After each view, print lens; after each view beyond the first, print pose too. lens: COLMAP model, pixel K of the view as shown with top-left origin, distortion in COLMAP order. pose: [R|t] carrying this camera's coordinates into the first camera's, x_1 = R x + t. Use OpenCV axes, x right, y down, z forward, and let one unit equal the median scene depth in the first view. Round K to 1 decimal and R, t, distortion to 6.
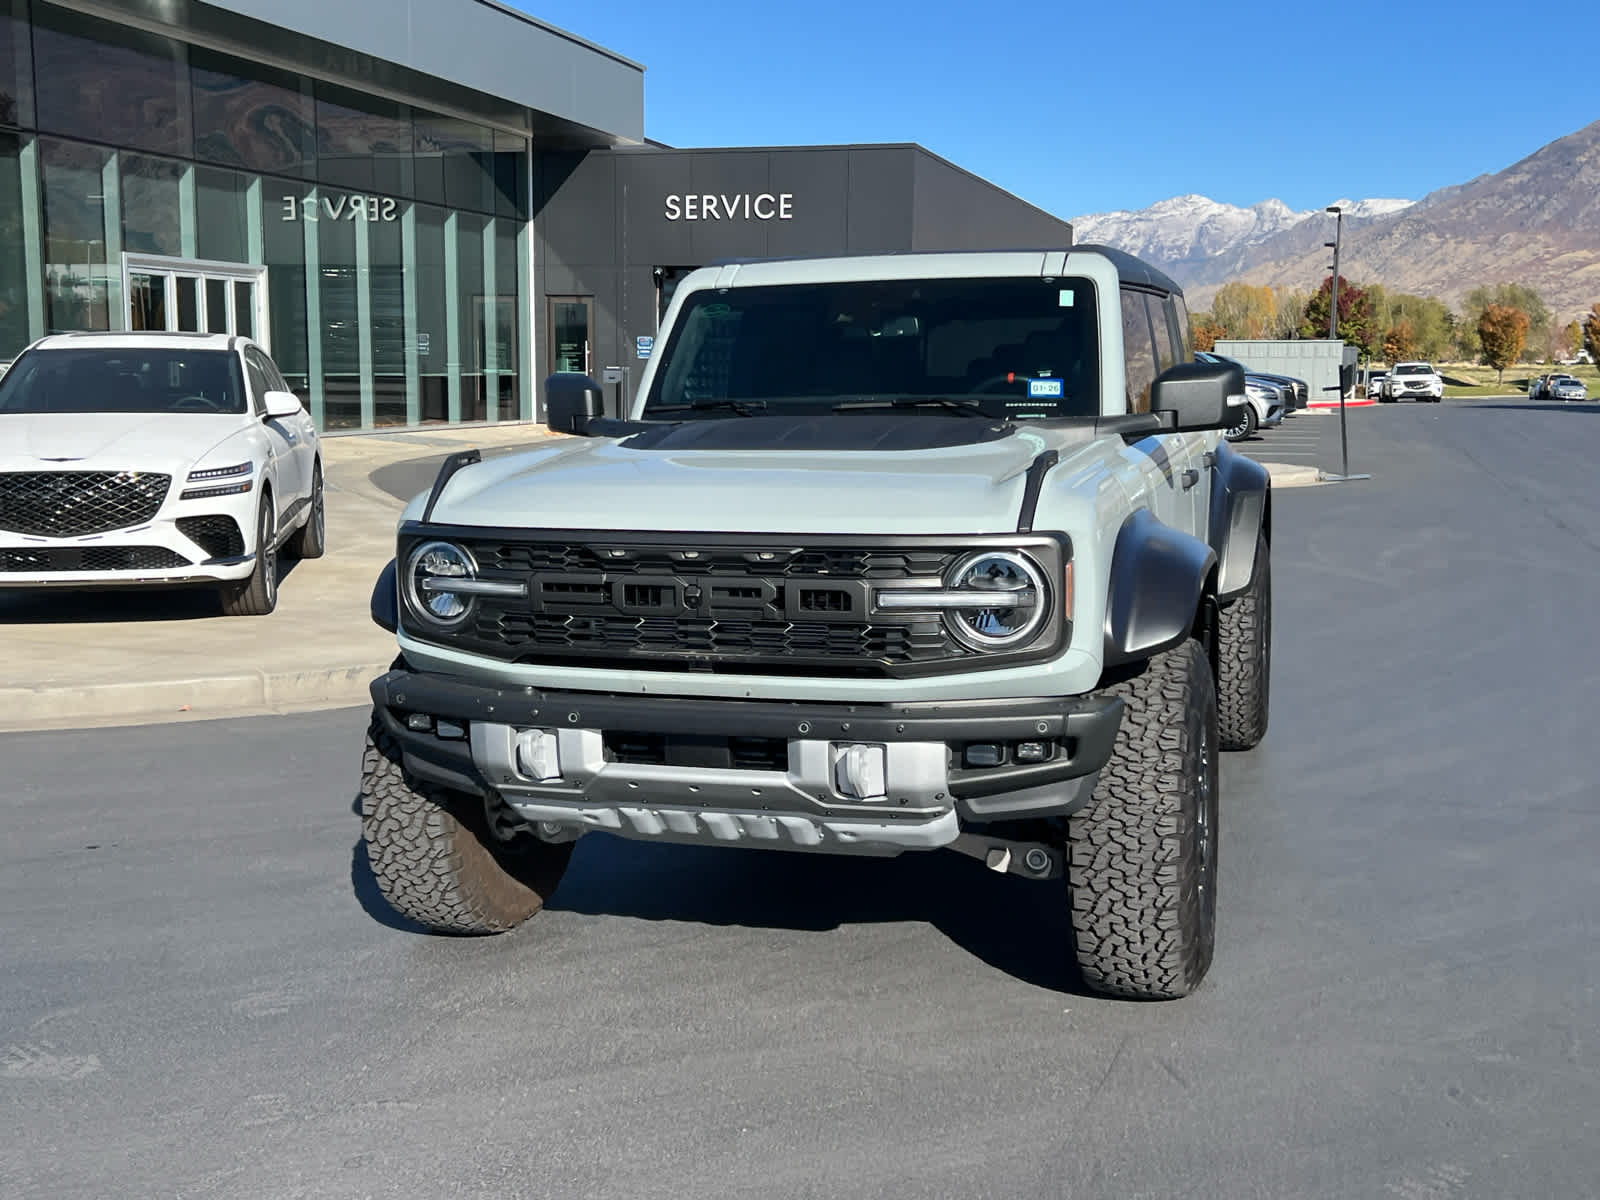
lens RADIAL K [[1749.2, 0, 790.4], [0, 1749.2, 615.4], [0, 0, 1]] dist [0.050468, 0.000000]
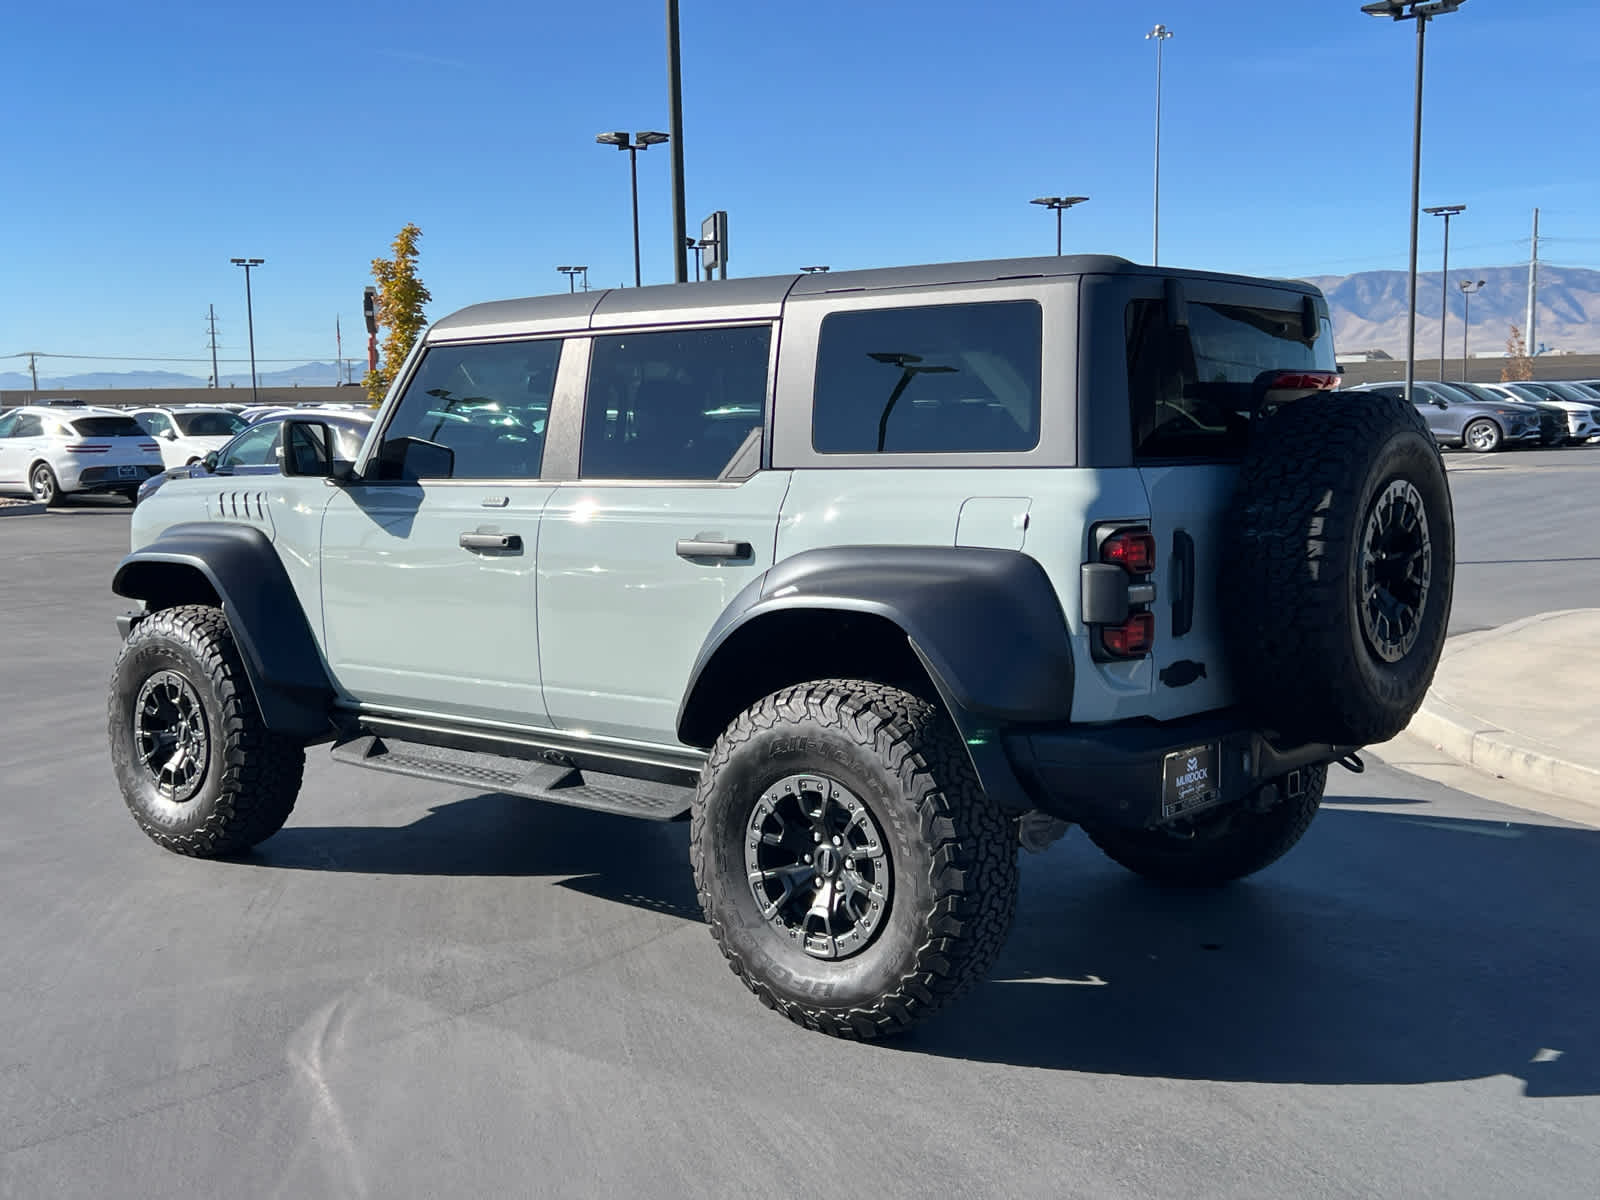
lens RADIAL K [[1749.2, 0, 786.5], [0, 1749.2, 588.0], [0, 0, 1]] dist [0.050468, 0.000000]
pose [[-0.381018, 0.104138, -0.918684, 1.302590], [-0.115874, 0.980423, 0.159195, -0.280769], [0.917278, 0.167108, -0.361492, 1.892565]]
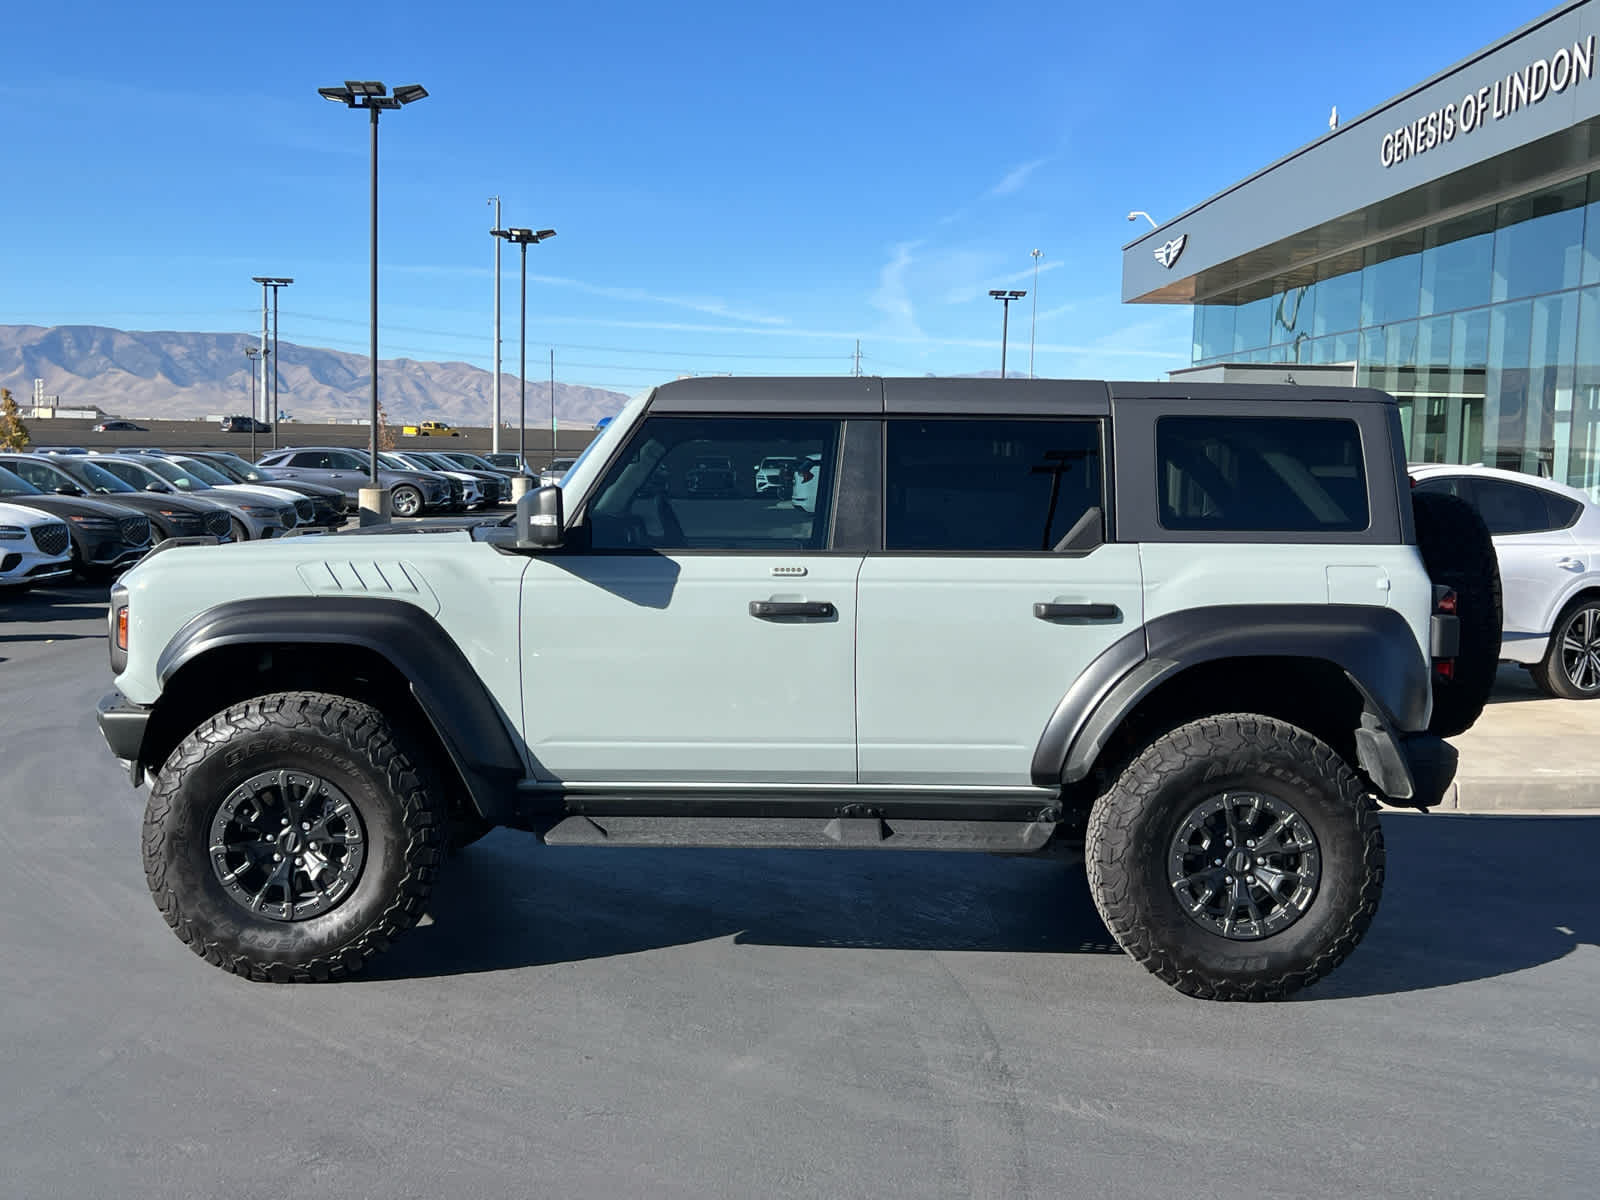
lens RADIAL K [[1749.2, 0, 813.9], [0, 1749.2, 589.5], [0, 0, 1]] dist [0.050468, 0.000000]
pose [[0.317008, 0.074526, -0.945490, 1.451955], [-0.158191, 0.987098, 0.024767, -0.146296], [0.935137, 0.141717, 0.324708, 0.888049]]
